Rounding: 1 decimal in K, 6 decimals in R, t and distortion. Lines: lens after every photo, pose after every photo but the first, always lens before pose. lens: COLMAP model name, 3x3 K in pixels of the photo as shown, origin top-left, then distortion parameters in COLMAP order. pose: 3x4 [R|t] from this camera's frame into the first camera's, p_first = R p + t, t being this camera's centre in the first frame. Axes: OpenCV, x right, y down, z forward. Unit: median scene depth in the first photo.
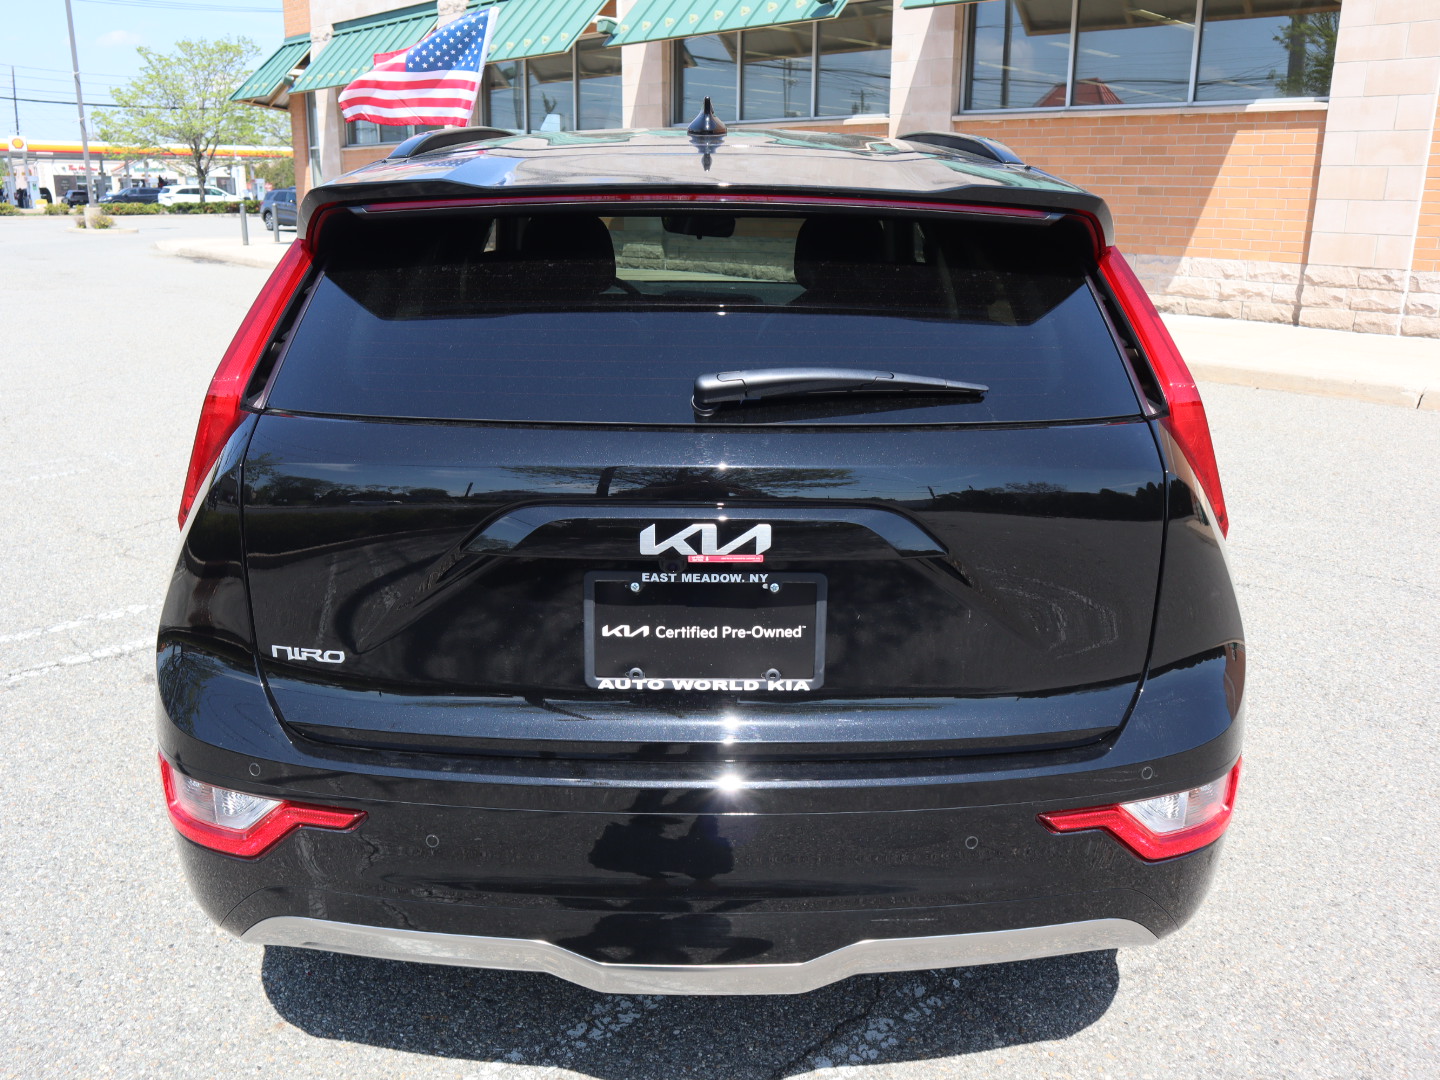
lens RADIAL K [[1152.3, 0, 715.9], [0, 1152.3, 547.8], [0, 0, 1]] dist [-0.110565, 0.073308]
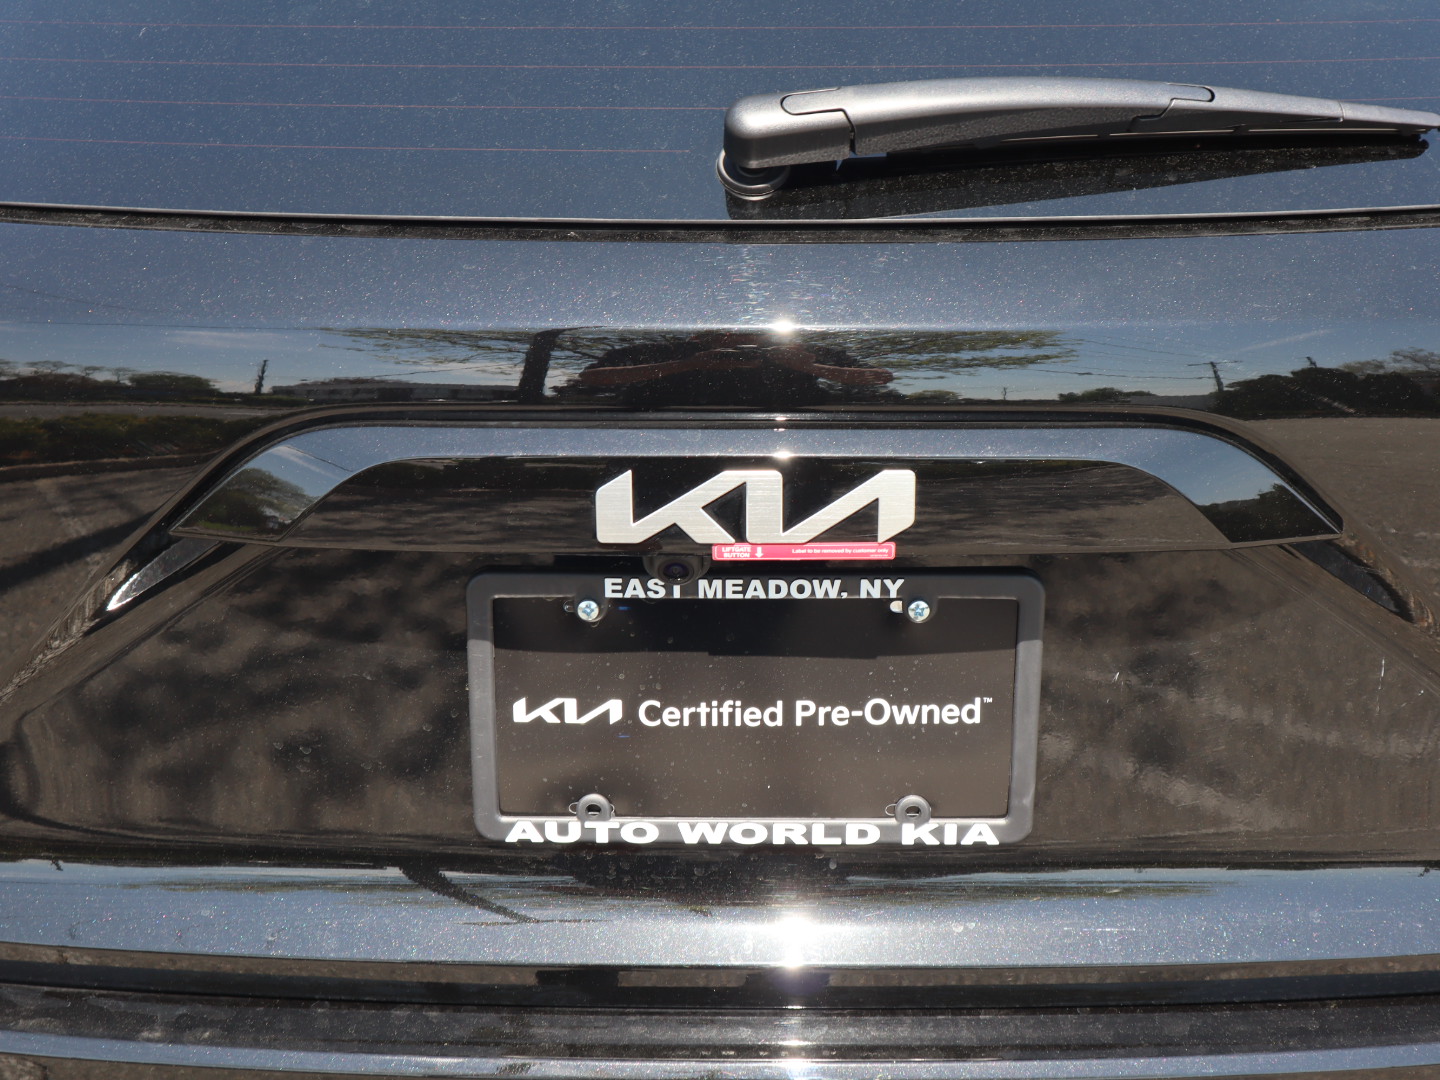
lens RADIAL K [[1708.3, 0, 731.4], [0, 1708.3, 530.6], [0, 0, 1]] dist [0.037015, 0.000000]
pose [[0.999776, -0.004005, -0.020802, -0.003606], [0.004998, 0.998839, 0.047906, -0.020278], [0.020586, -0.047999, 0.998635, 0.307535]]
